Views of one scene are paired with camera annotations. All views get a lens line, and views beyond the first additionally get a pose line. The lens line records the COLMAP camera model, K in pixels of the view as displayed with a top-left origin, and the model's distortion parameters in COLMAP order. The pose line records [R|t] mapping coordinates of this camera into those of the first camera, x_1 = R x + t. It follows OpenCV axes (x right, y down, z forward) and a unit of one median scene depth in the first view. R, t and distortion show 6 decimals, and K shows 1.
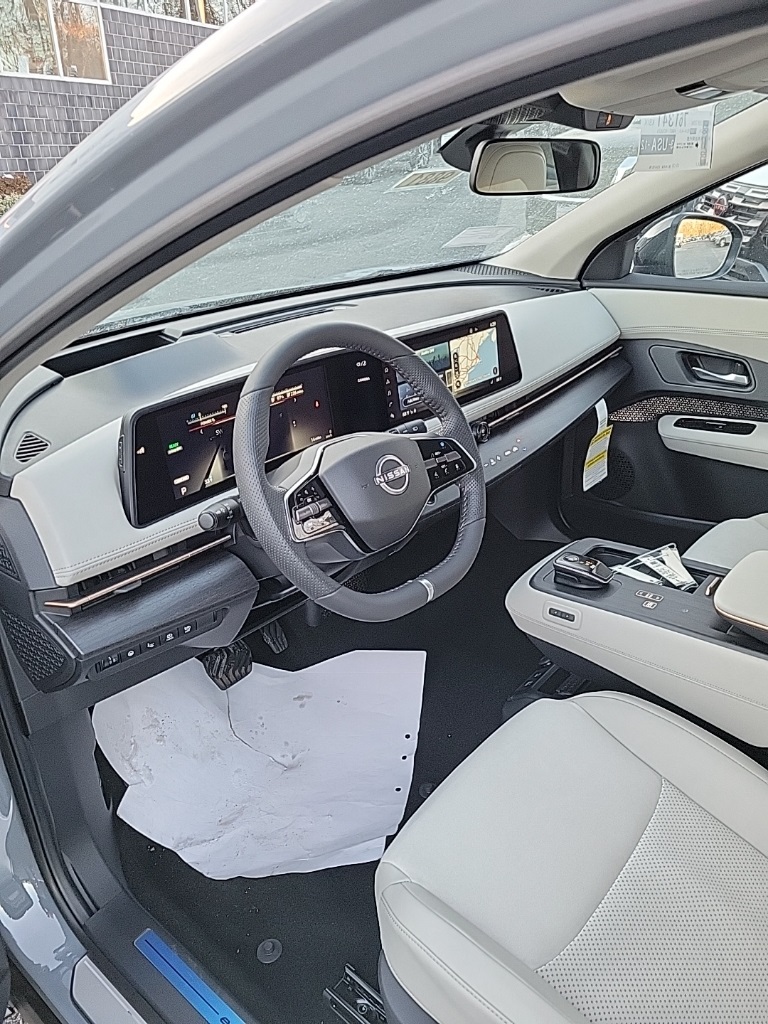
lens RADIAL K [[777.3, 0, 393.0], [0, 777.3, 496.6], [0, 0, 1]] dist [0.064995, -0.042123]
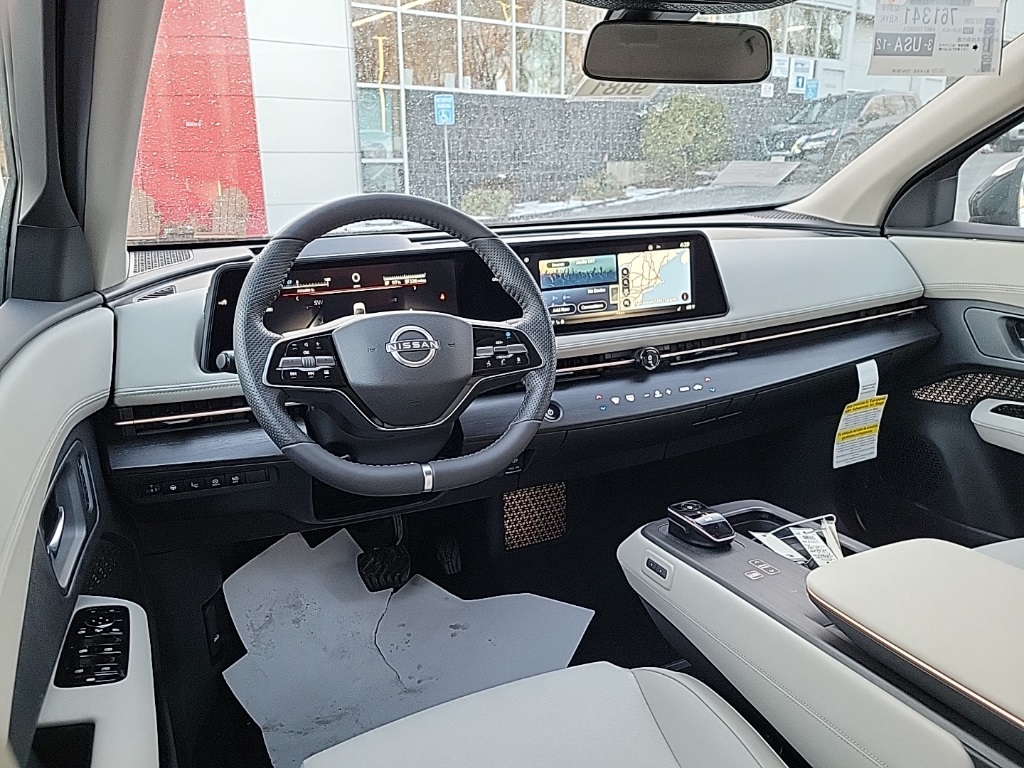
lens RADIAL K [[777.3, 0, 510.0], [0, 777.3, 371.3], [0, 0, 1]] dist [0.064995, -0.042123]
pose [[0.900695, 0.115874, -0.418714, 0.354007], [-0.178016, 0.977588, -0.112395, 0.060663], [0.396306, 0.175771, 0.901136, 0.142751]]
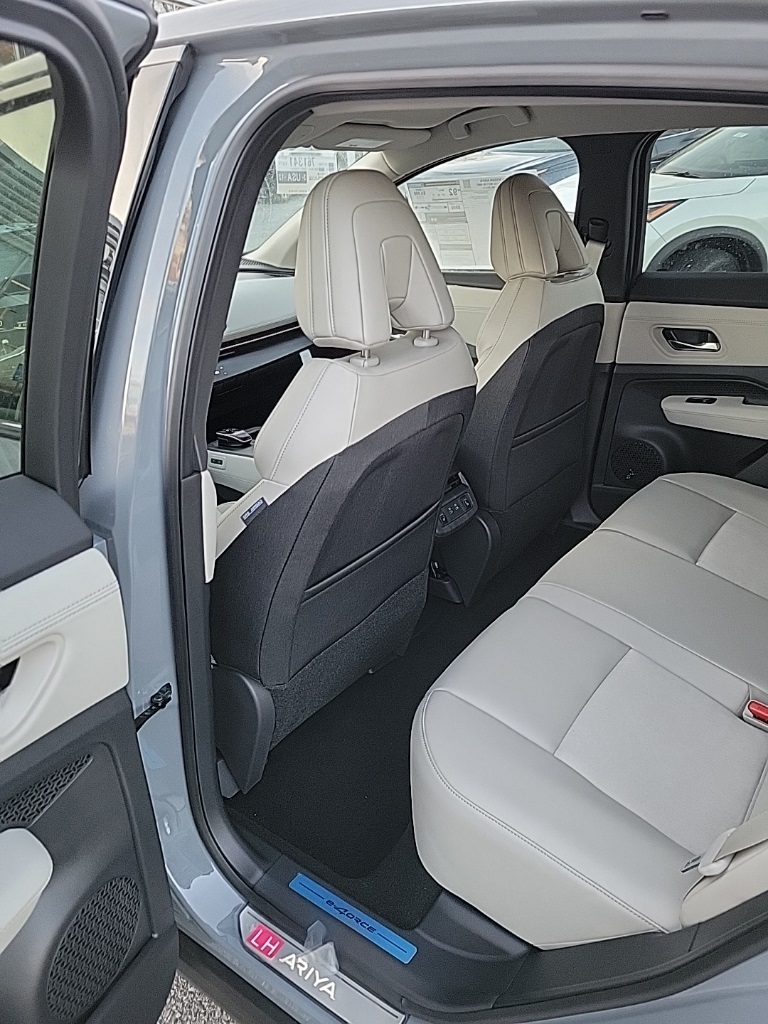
lens RADIAL K [[777.3, 0, 407.8], [0, 777.3, 504.4], [0, 0, 1]] dist [0.064995, -0.042123]
pose [[0.996395, -0.022051, 0.081924, 0.426993], [0.023521, 0.999578, -0.017022, 0.249629], [-0.081514, 0.018888, 0.996493, -0.592545]]
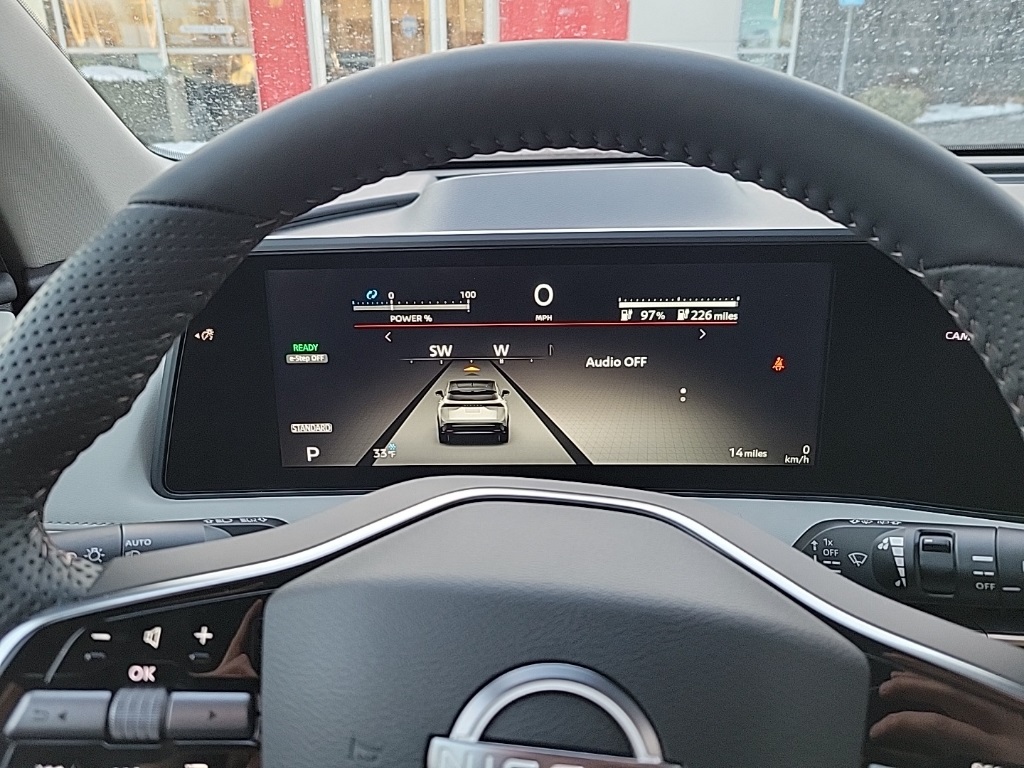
lens RADIAL K [[777.3, 0, 501.8], [0, 777.3, 381.1], [0, 0, 1]] dist [0.064995, -0.042123]
pose [[0.615494, 0.307644, -0.725619, 0.074607], [-0.324382, 0.937958, 0.122519, -0.100538], [0.718292, 0.159968, 0.677102, 0.588902]]
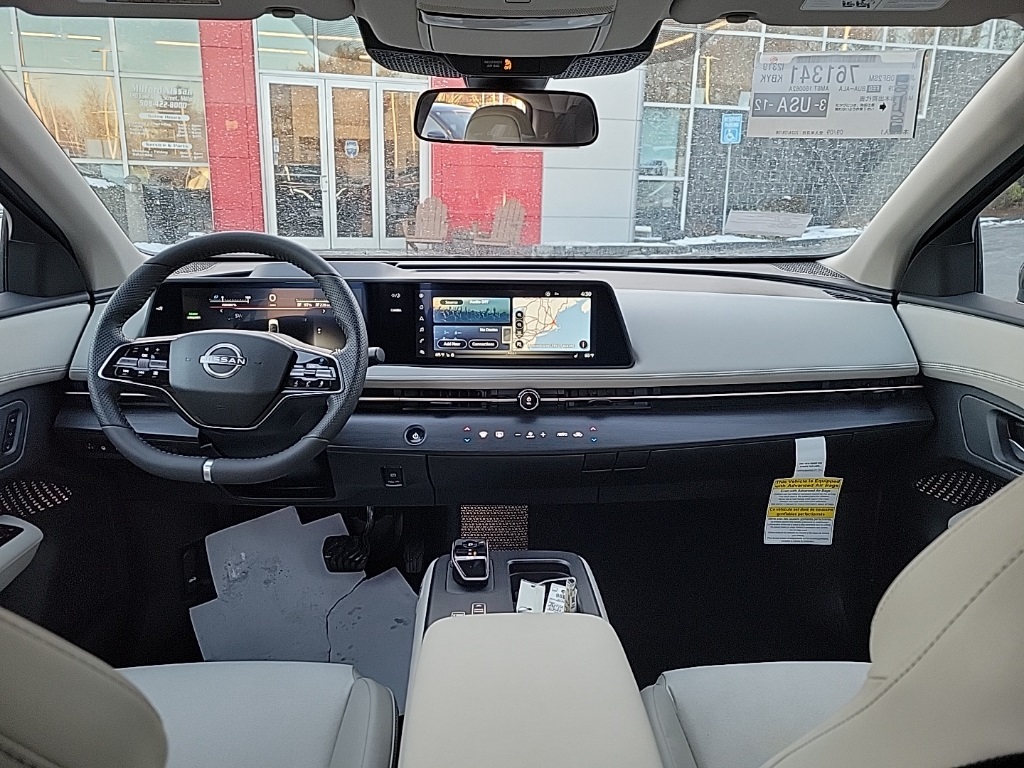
lens RADIAL K [[777.3, 0, 517.8], [0, 777.3, 368.9], [0, 0, 1]] dist [0.064995, -0.042123]
pose [[0.672387, 0.206296, -0.710871, 0.771061], [-0.329646, 0.943338, -0.038042, -0.080255], [0.662744, 0.259915, 0.702293, 0.343497]]
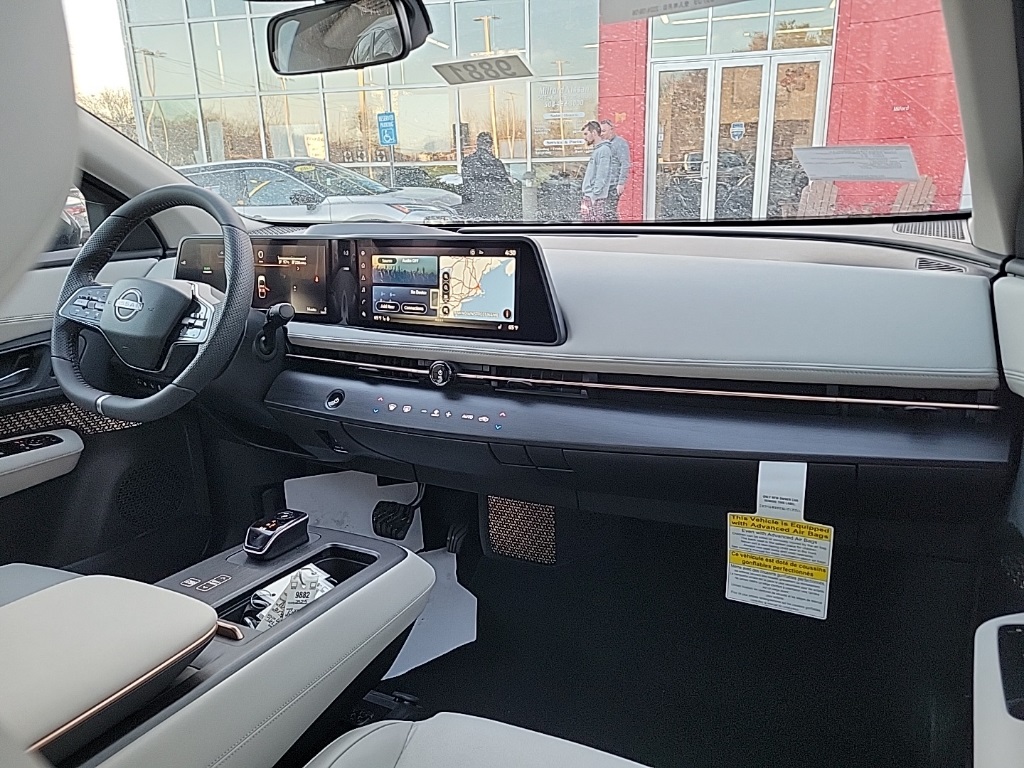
lens RADIAL K [[777.3, 0, 519.1], [0, 777.3, 393.0], [0, 0, 1]] dist [0.064995, -0.042123]
pose [[0.215412, 0.279836, -0.935569, 0.913663], [-0.377216, 0.907541, 0.184600, -0.249944], [0.900725, 0.313147, 0.301054, 0.856467]]
